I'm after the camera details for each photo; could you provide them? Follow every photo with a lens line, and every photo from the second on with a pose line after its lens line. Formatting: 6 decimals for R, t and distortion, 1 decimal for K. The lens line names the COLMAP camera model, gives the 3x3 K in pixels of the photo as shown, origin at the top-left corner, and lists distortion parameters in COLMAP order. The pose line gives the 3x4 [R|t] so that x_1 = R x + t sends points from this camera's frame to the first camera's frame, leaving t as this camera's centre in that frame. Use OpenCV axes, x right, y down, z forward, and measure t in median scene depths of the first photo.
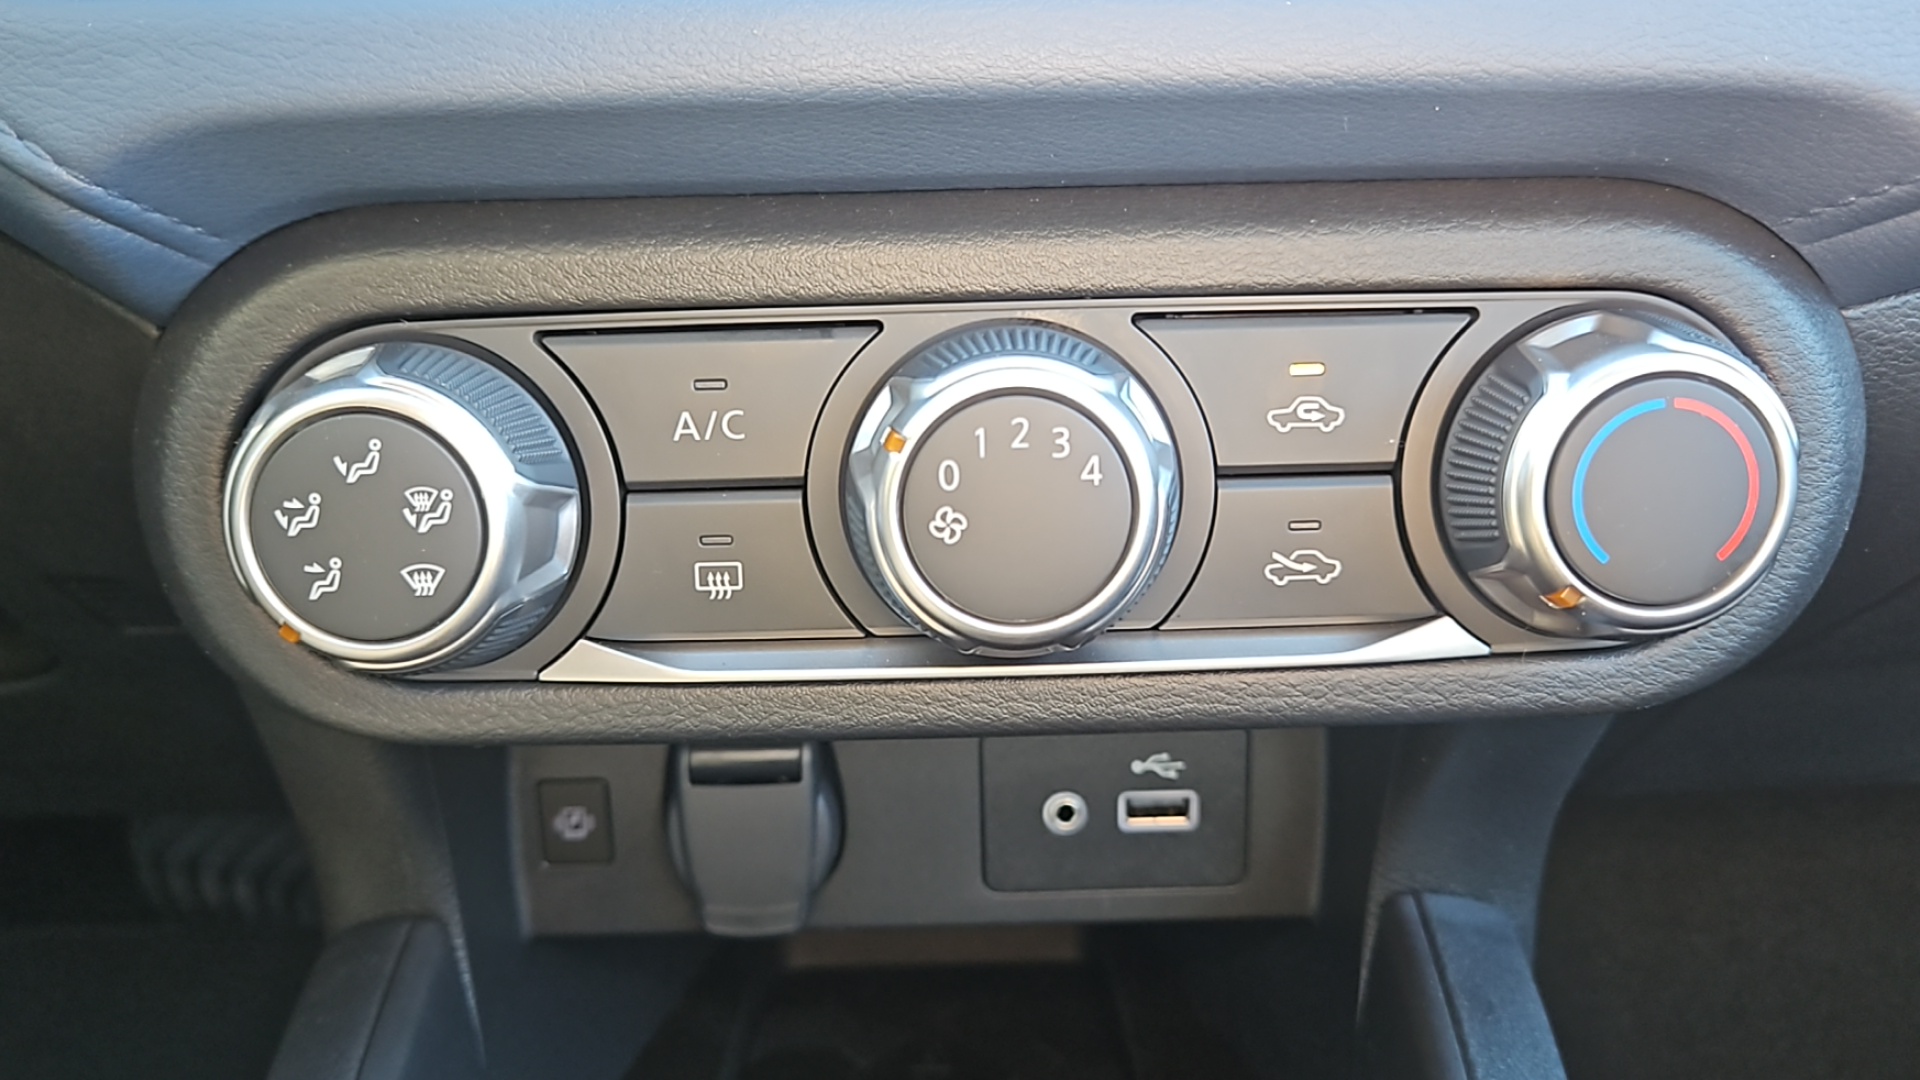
lens RADIAL K [[1437.2, 0, 970.1], [0, 1437.2, 533.6], [0, 0, 1]] dist [0.012342, -0.003301]
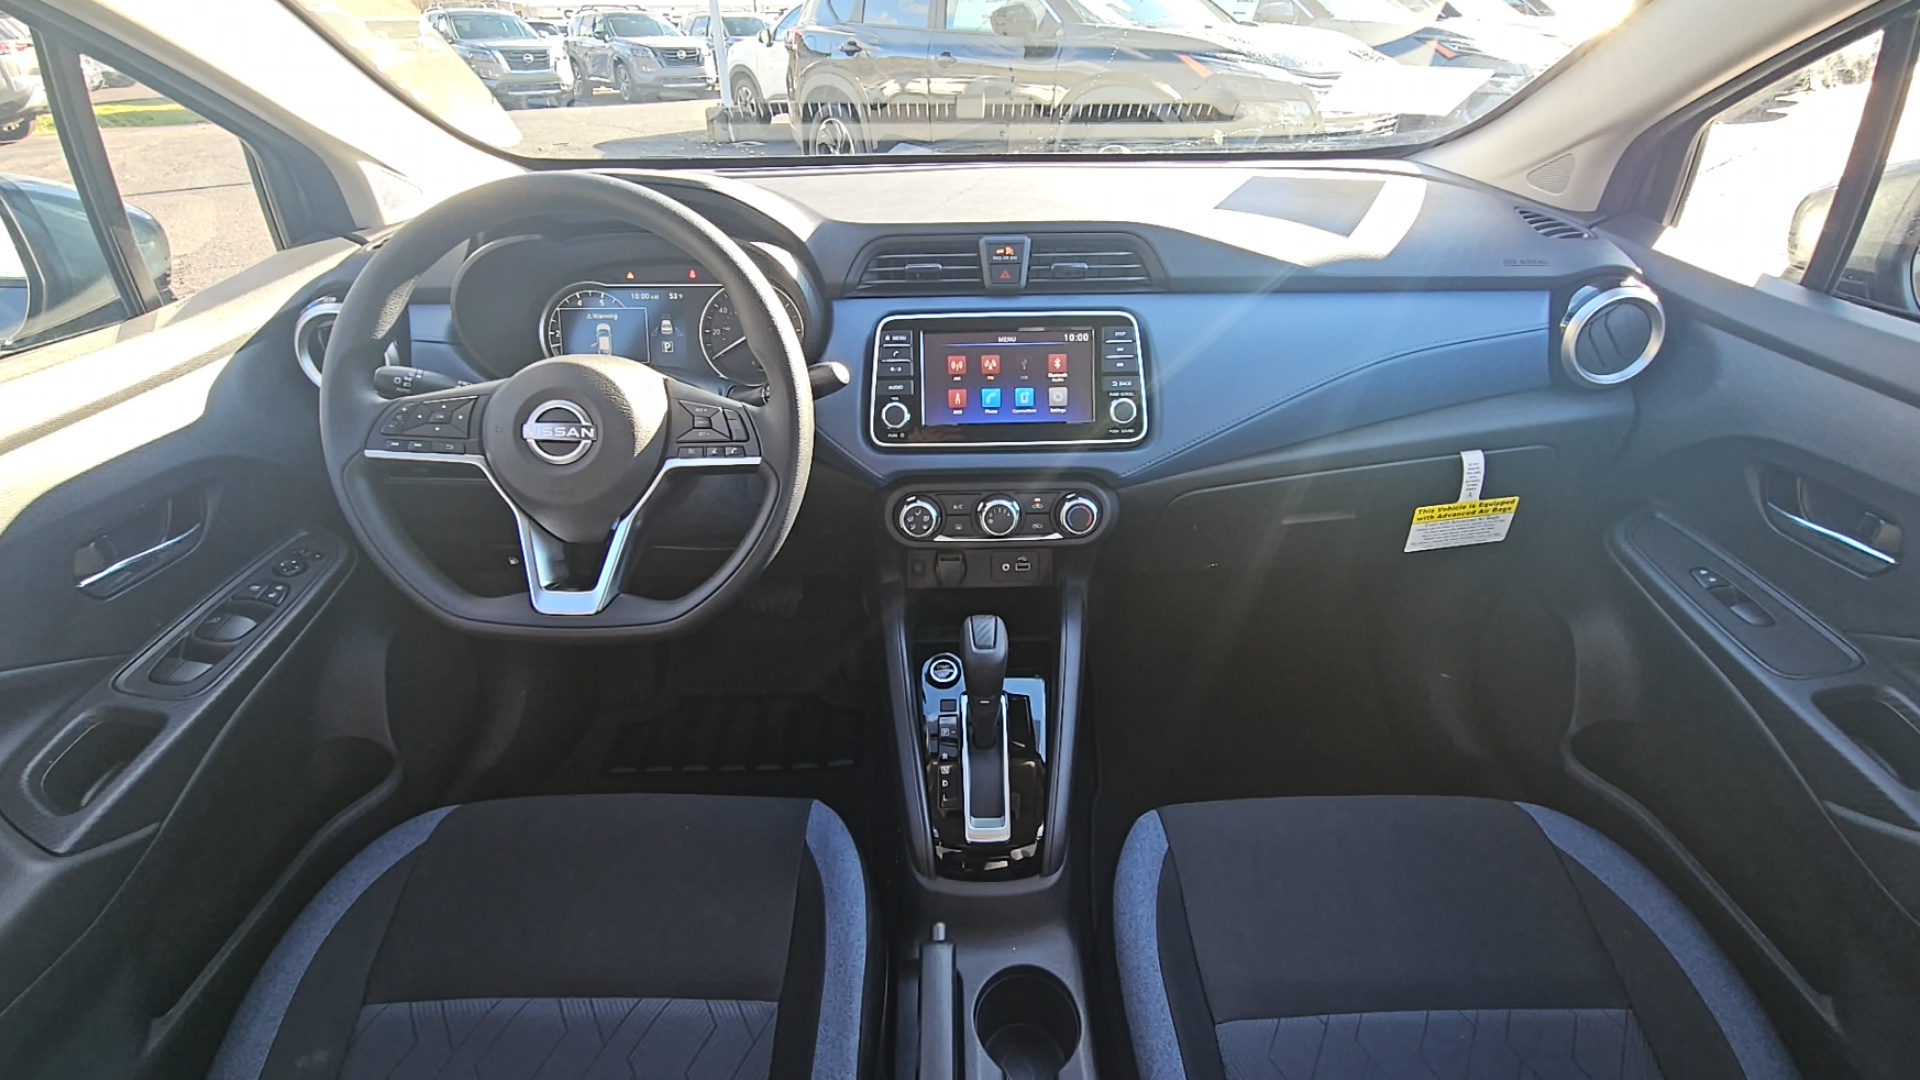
lens RADIAL K [[864.8, 0, 967.6], [0, 864.8, 546.4], [0, 0, 1]] dist [0.011522, -0.008723]
pose [[0.999944, 0.008324, 0.006545, -0.166443], [-0.008813, 0.996864, 0.078637, -0.232707], [-0.005870, -0.078691, 0.996882, -3.655268]]
